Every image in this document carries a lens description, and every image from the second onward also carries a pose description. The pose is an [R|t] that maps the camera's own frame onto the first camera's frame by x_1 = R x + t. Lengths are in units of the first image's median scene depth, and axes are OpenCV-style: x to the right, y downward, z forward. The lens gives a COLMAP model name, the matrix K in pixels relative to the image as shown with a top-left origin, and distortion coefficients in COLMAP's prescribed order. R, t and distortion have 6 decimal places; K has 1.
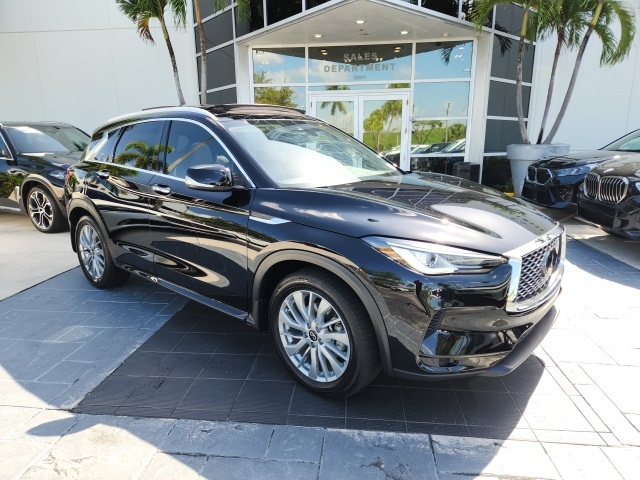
lens RADIAL K [[433.6, 0, 321.7], [0, 433.6, 239.4], [0, 0, 1]] dist [0.067898, -0.061001]
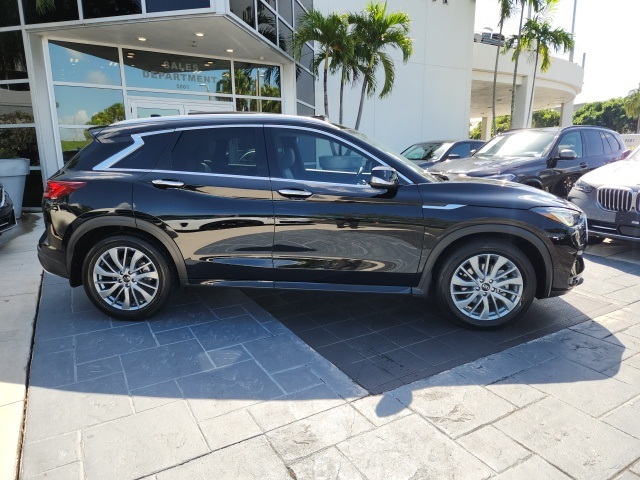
lens RADIAL K [[433.6, 0, 329.0], [0, 433.6, 224.9], [0, 0, 1]] dist [0.067898, -0.061001]
pose [[0.790981, -0.093539, 0.604648, -0.878957], [0.128545, 0.991594, -0.014759, -0.011568], [-0.598185, 0.089399, 0.796356, 0.129005]]
